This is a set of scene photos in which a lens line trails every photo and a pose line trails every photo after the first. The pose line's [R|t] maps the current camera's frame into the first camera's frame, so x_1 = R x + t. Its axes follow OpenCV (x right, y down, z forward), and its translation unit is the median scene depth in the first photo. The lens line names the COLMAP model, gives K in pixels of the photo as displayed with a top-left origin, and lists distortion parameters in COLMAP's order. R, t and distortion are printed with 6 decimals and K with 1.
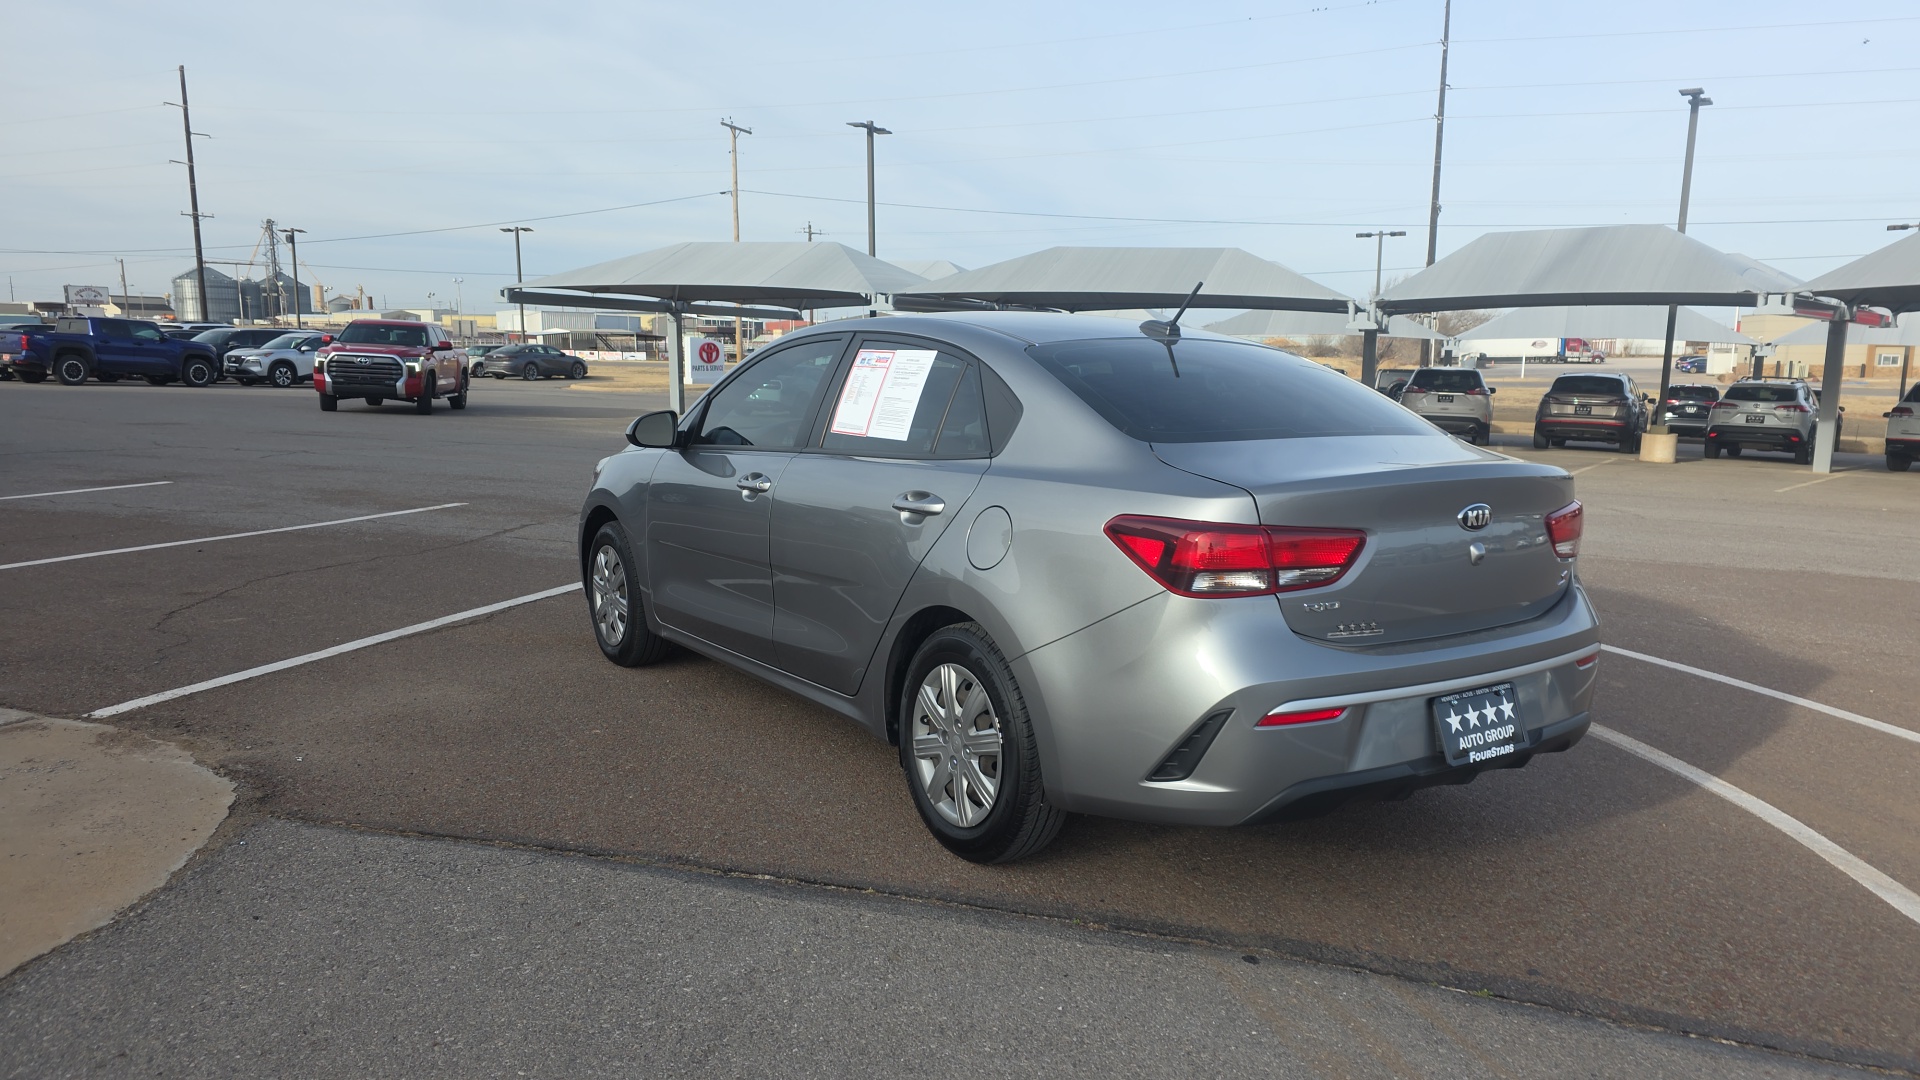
lens RADIAL K [[1273.1, 0, 1017.2], [0, 1273.1, 550.7], [0, 0, 1]] dist [0.065434, -0.061753]
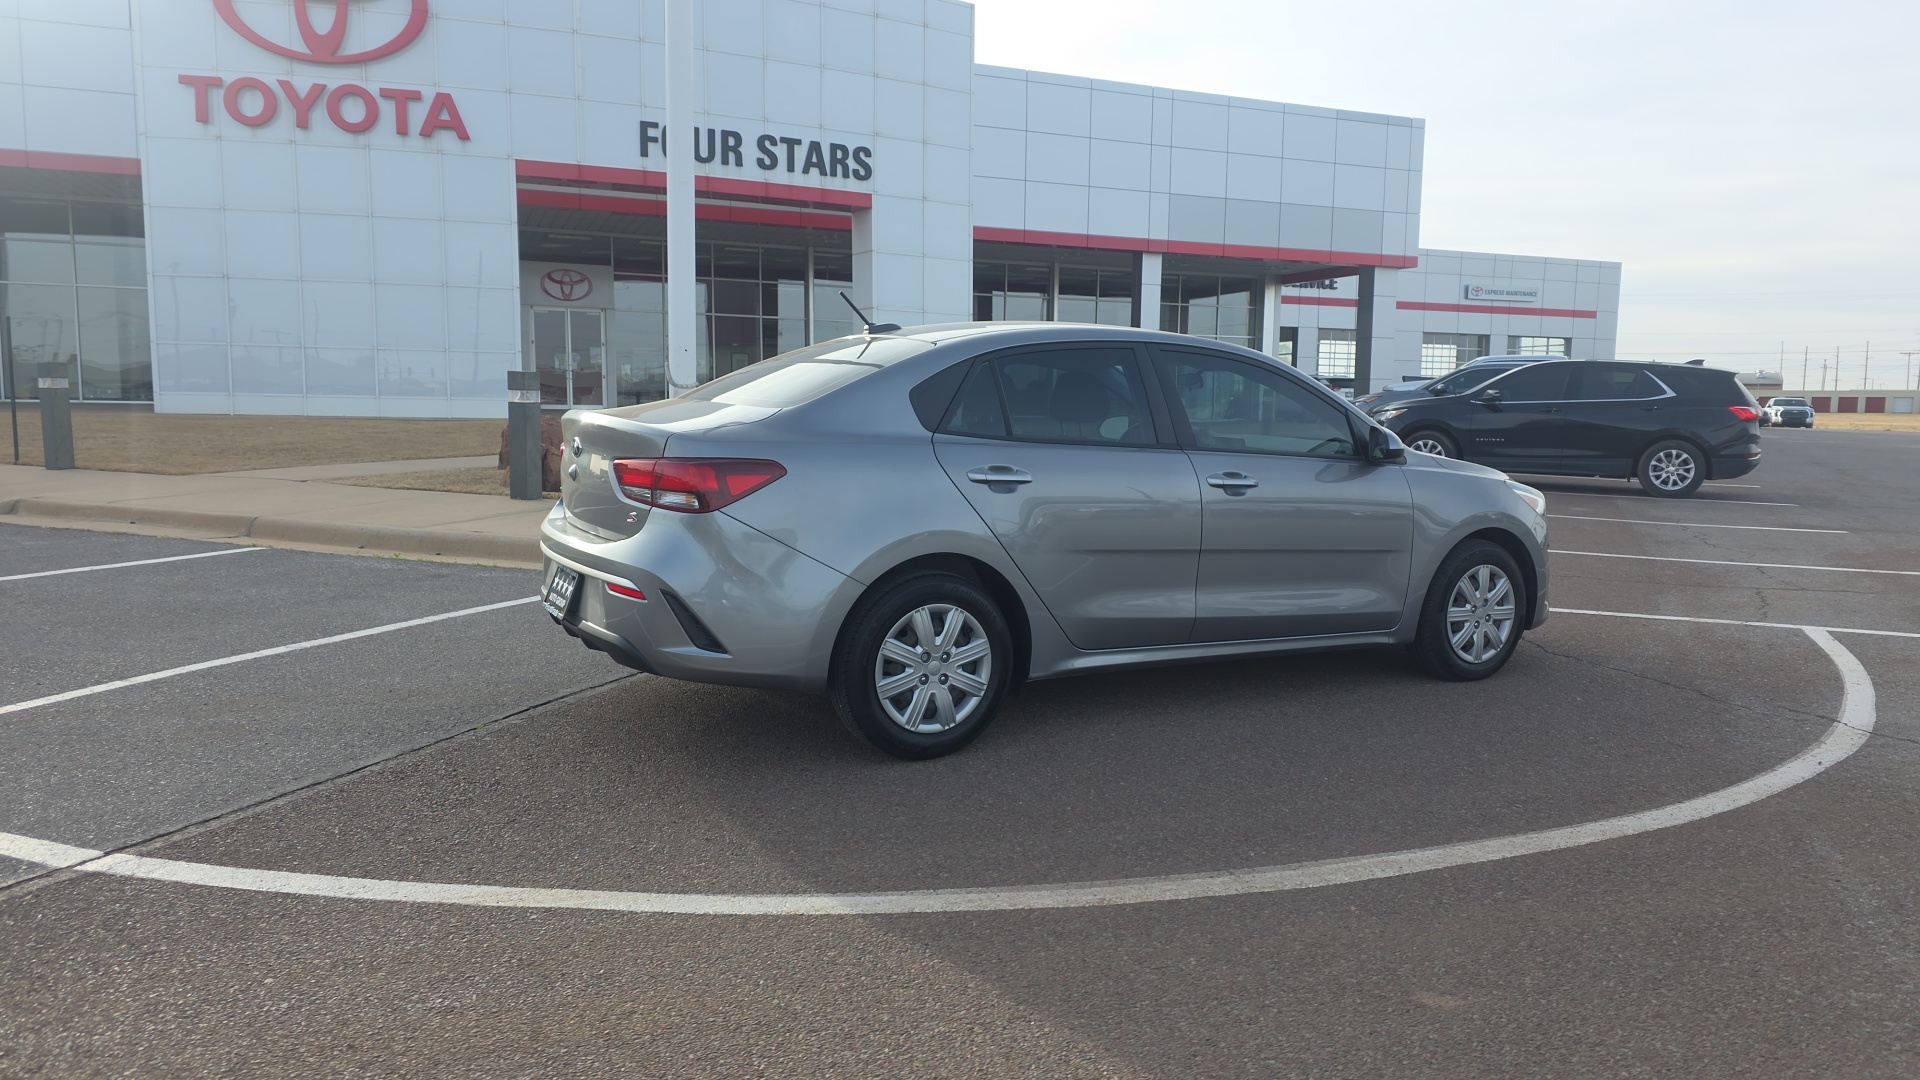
lens RADIAL K [[1273.1, 0, 1017.2], [0, 1273.1, 550.7], [0, 0, 1]] dist [0.065434, -0.061753]
pose [[-0.101525, 0.096574, -0.990134, 0.190827], [-0.172314, 0.978526, 0.113110, -0.017278], [0.979796, 0.182098, -0.082704, 0.176626]]
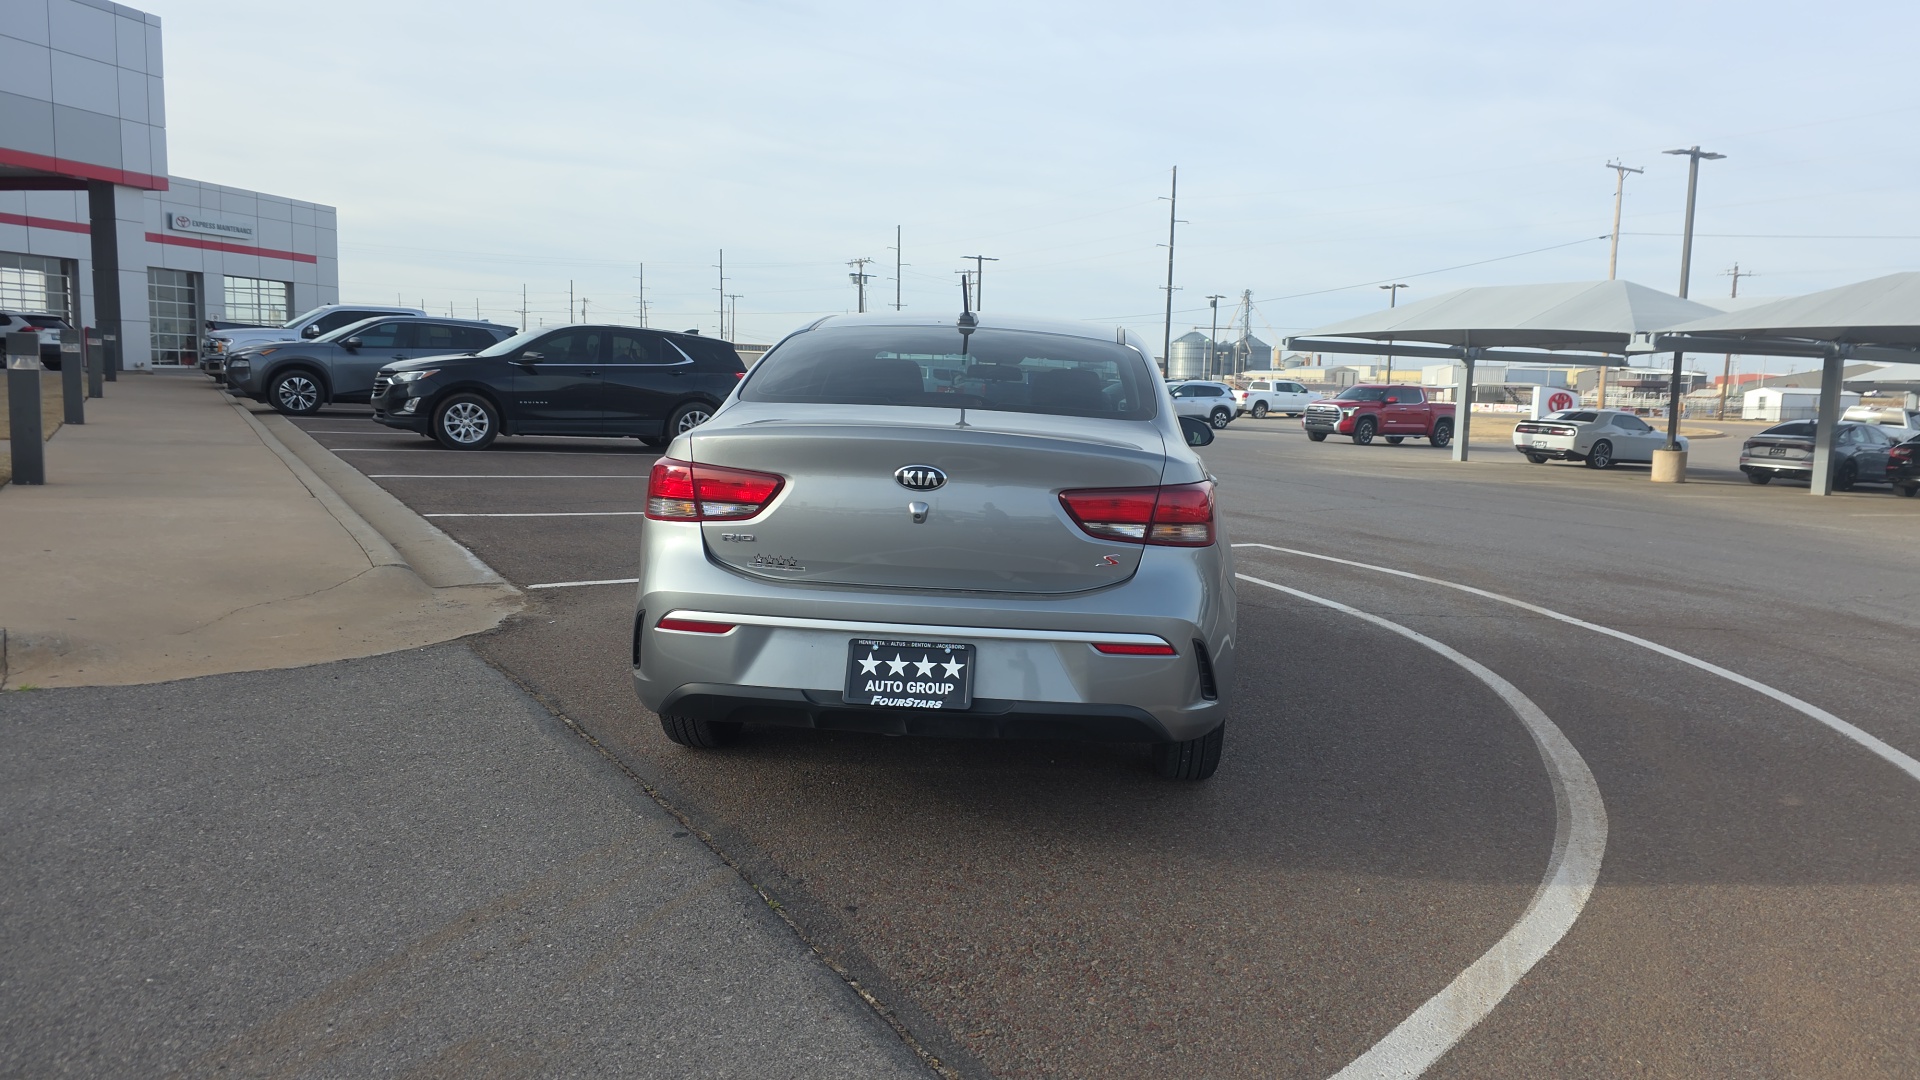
lens RADIAL K [[1279.1, 0, 1025.0], [0, 1279.1, 516.6], [0, 0, 1]] dist [0.060133, -0.070730]
pose [[0.769600, 0.073691, -0.634260, 0.120398], [-0.117116, 0.992757, -0.026765, 0.002639], [0.627694, 0.094880, 0.772656, 0.026653]]
